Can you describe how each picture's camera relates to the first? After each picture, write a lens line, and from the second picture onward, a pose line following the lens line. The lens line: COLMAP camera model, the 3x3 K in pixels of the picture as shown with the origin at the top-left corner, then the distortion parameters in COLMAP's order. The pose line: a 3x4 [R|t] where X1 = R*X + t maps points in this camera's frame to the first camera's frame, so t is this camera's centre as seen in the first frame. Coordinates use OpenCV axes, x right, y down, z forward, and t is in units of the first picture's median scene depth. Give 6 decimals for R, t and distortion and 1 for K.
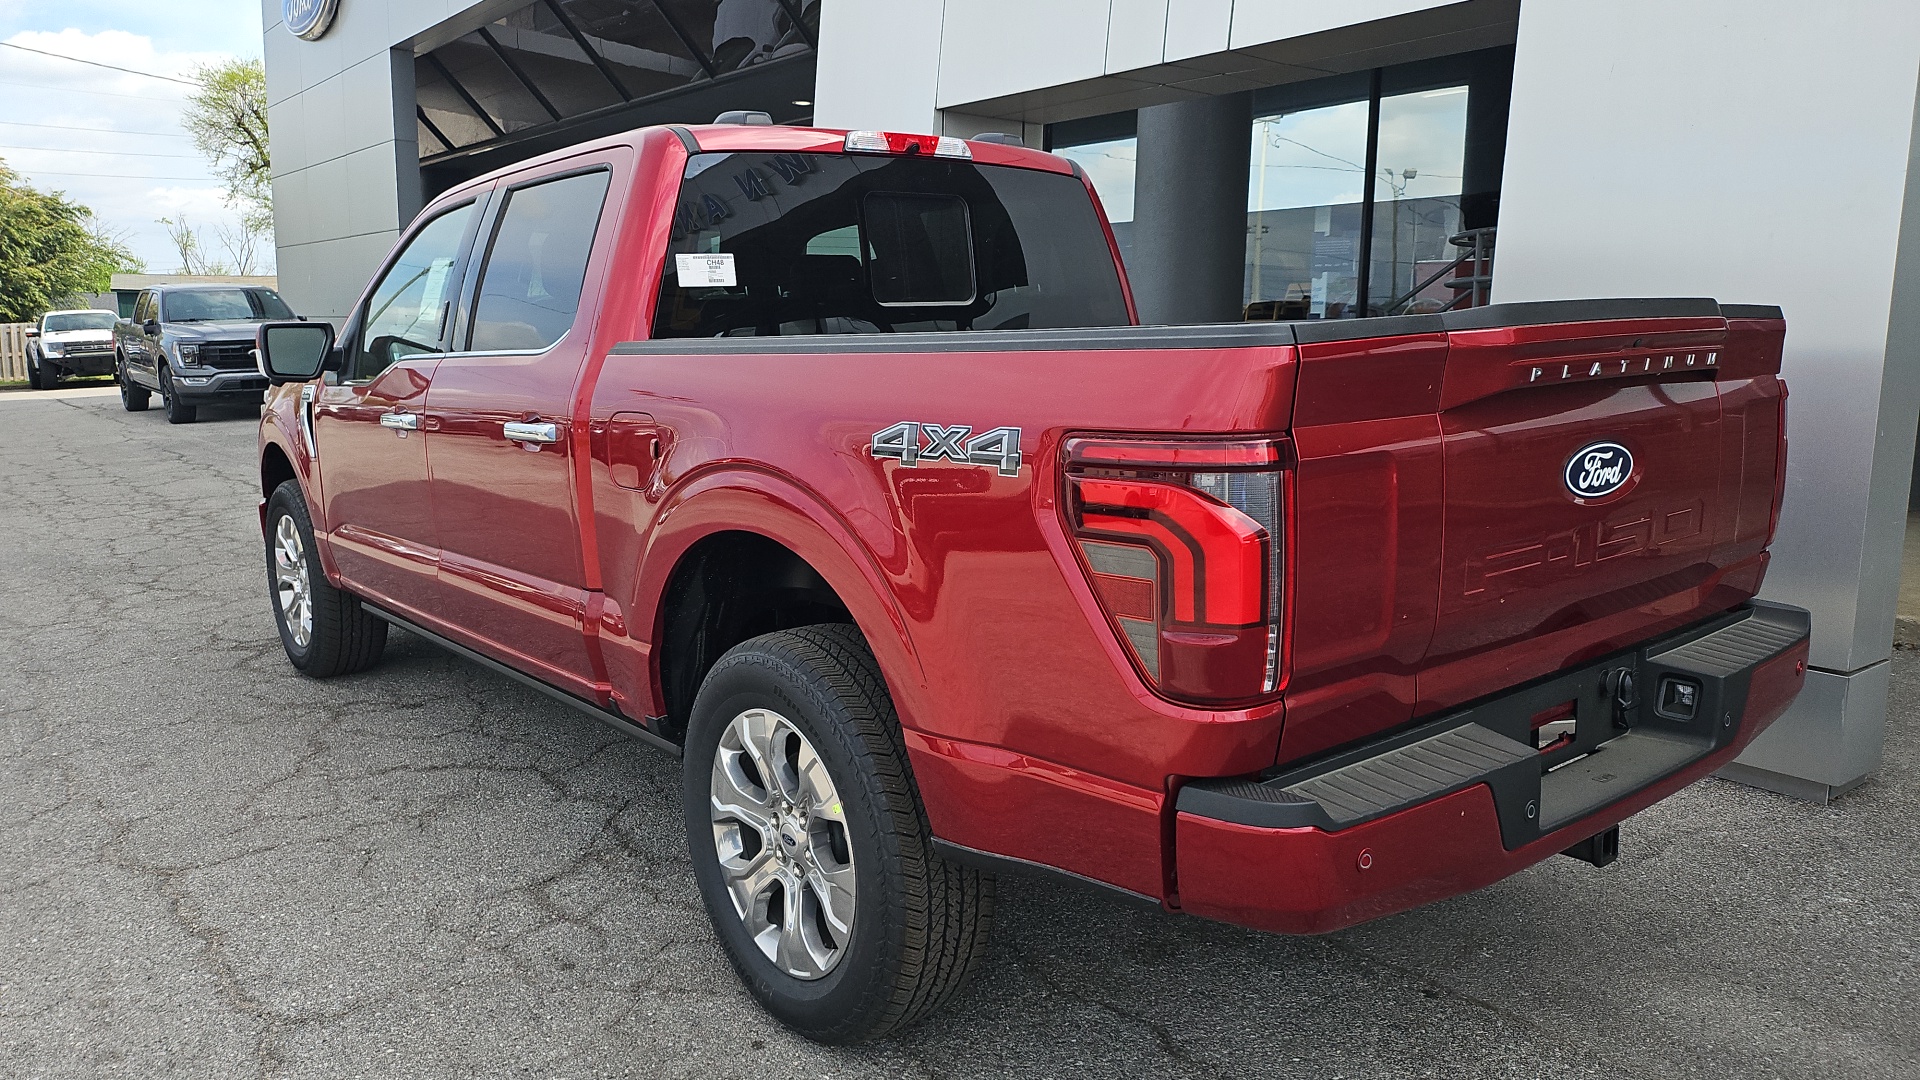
lens RADIAL K [[1331.9, 0, 971.3], [0, 1331.9, 538.1], [0, 0, 1]] dist [0.017214, -0.005366]
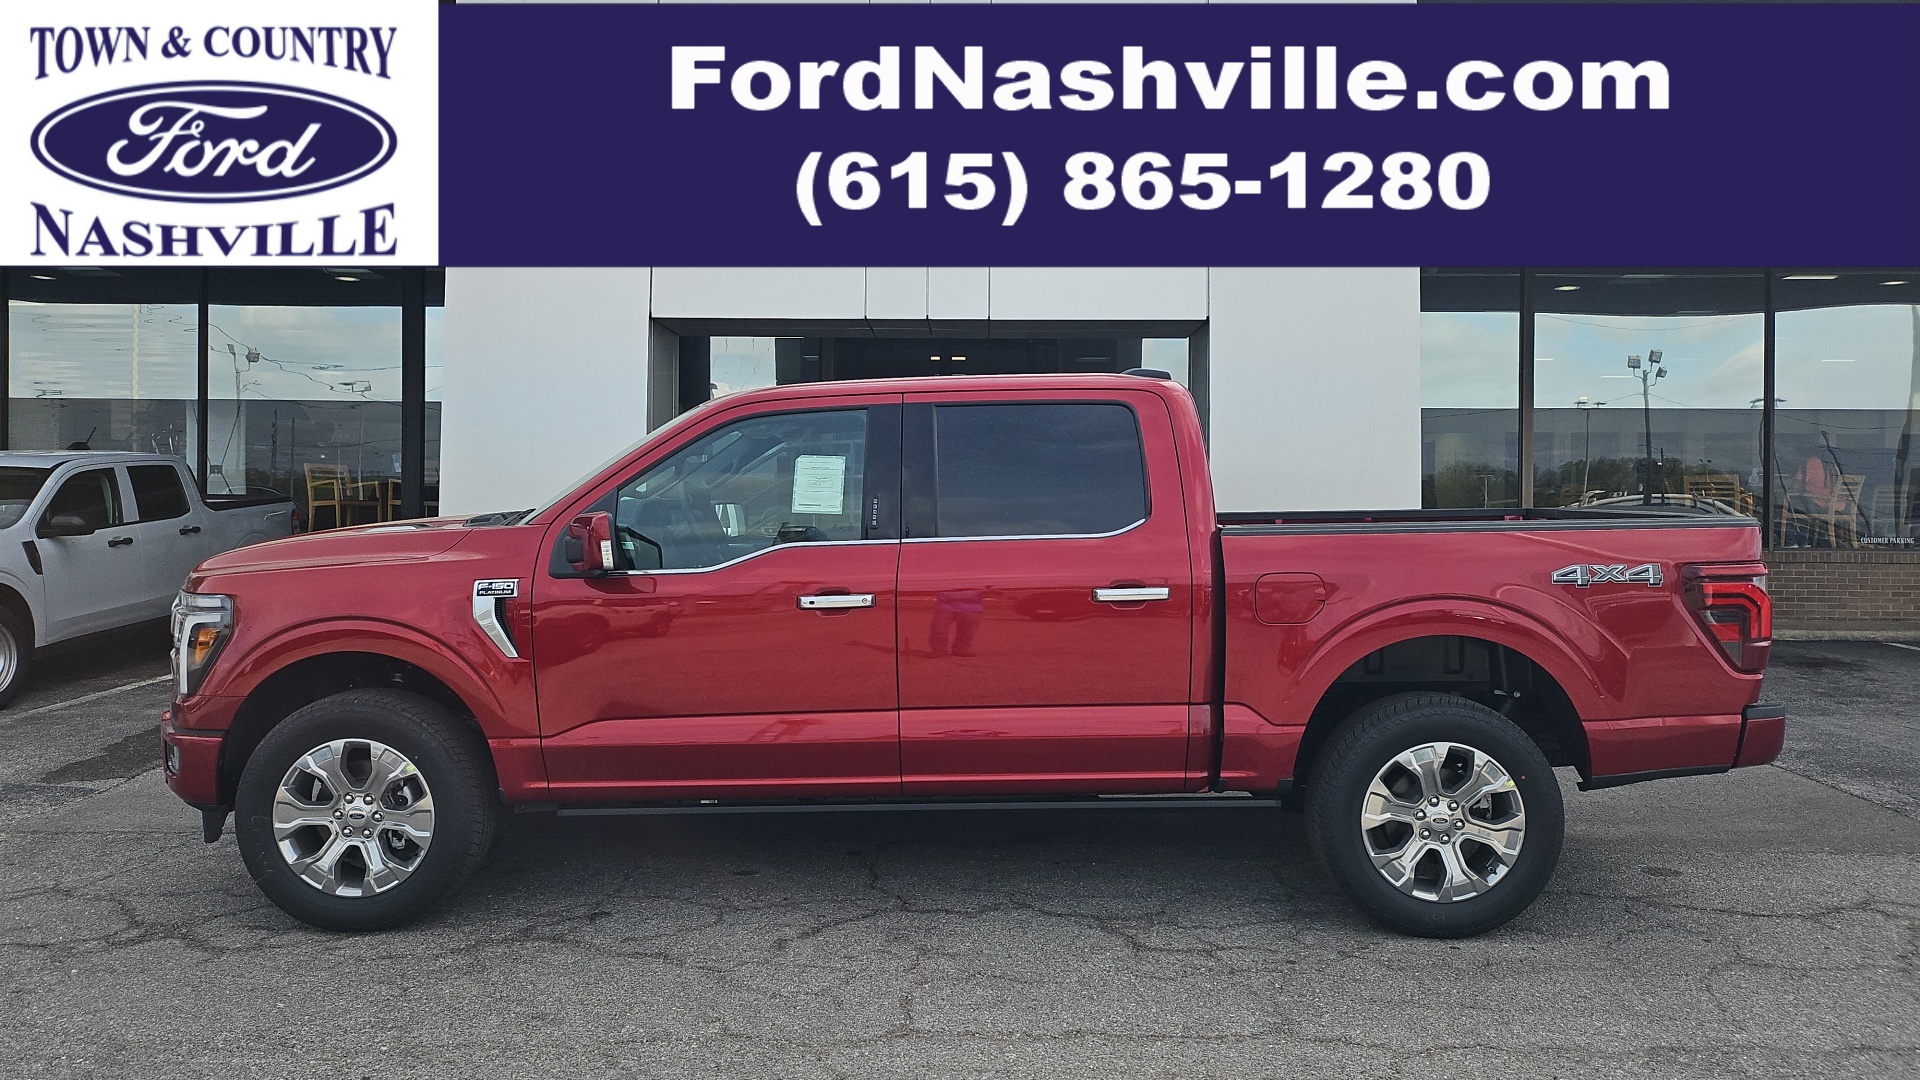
lens RADIAL K [[1300.5, 0, 960.0], [0, 1300.5, 540.0], [0, 0, 1]] dist [0.046041, -0.001450]
pose [[0.653979, -0.008955, 0.756460, -1.385468], [0.114132, 0.989653, -0.086954, -0.037492], [-0.747854, 0.143203, 0.648234, 0.259057]]
